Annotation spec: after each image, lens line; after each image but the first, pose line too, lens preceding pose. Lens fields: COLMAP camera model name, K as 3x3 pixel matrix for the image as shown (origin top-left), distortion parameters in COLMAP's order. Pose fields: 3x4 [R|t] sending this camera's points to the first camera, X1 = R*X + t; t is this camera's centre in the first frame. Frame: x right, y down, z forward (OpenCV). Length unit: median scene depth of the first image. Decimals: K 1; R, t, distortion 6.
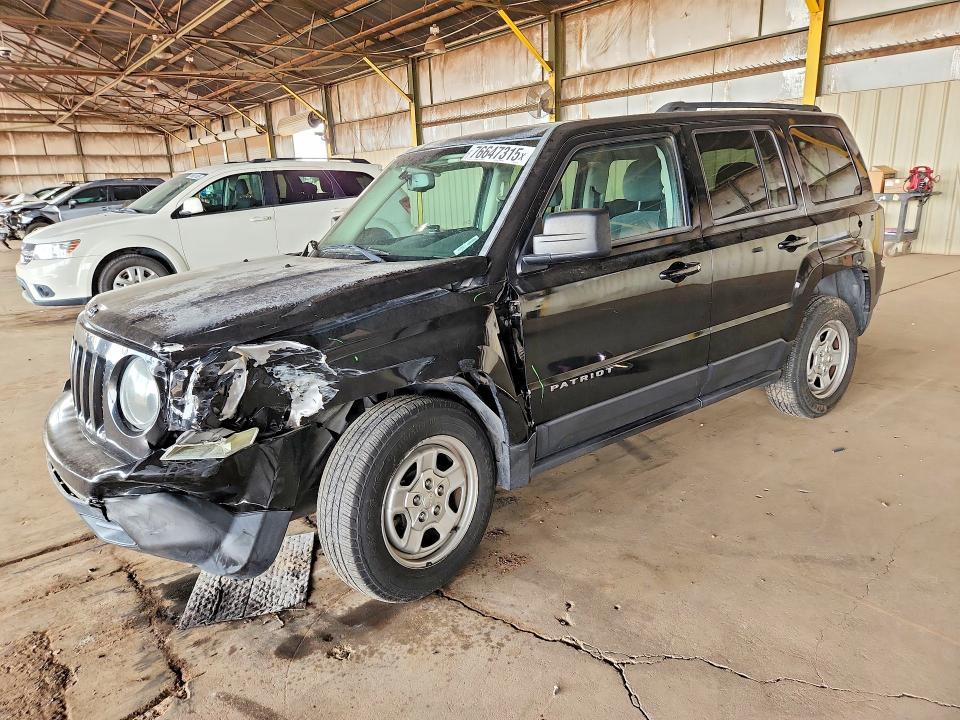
lens RADIAL K [[653.8, 0, 493.6], [0, 653.8, 360.8], [0, 0, 1]] dist [0.058322, -0.054970]
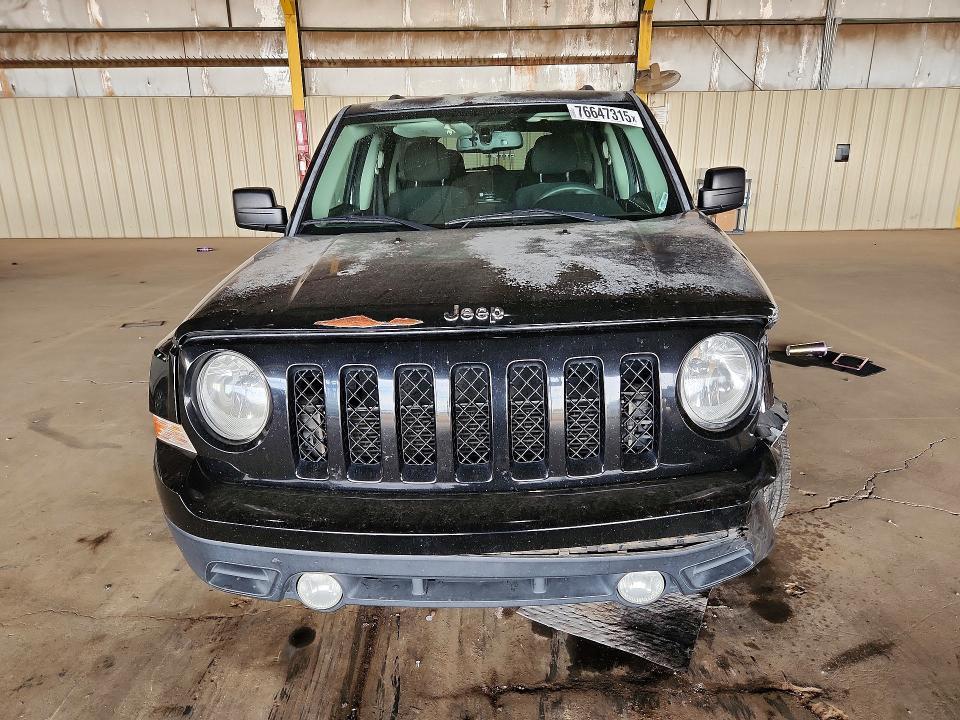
lens RADIAL K [[653.8, 0, 493.6], [0, 653.8, 360.8], [0, 0, 1]] dist [0.058322, -0.054970]
pose [[0.607036, -0.194843, 0.770418, -0.233450], [0.197207, 0.976085, 0.091472, -0.017114], [-0.769816, 0.096405, 0.630943, 0.127772]]
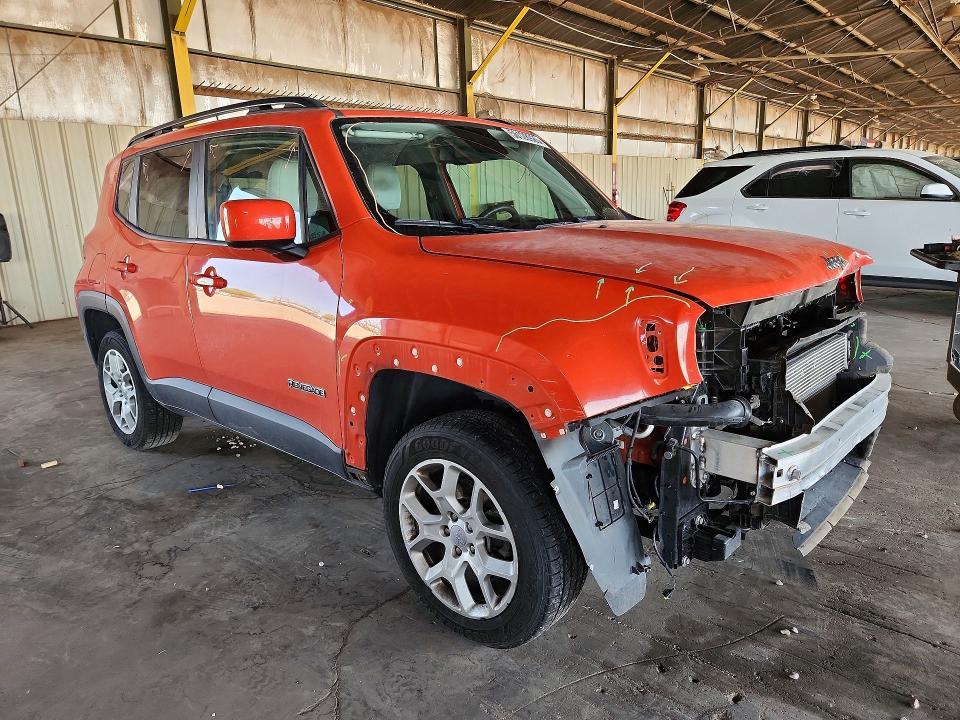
lens RADIAL K [[653.8, 0, 493.6], [0, 653.8, 360.8], [0, 0, 1]] dist [0.058322, -0.054970]
pose [[-0.166869, -0.212253, 0.962862, -1.180298], [0.273581, 0.928241, 0.252035, -0.412797], [-0.947263, 0.305477, -0.096827, 1.593783]]
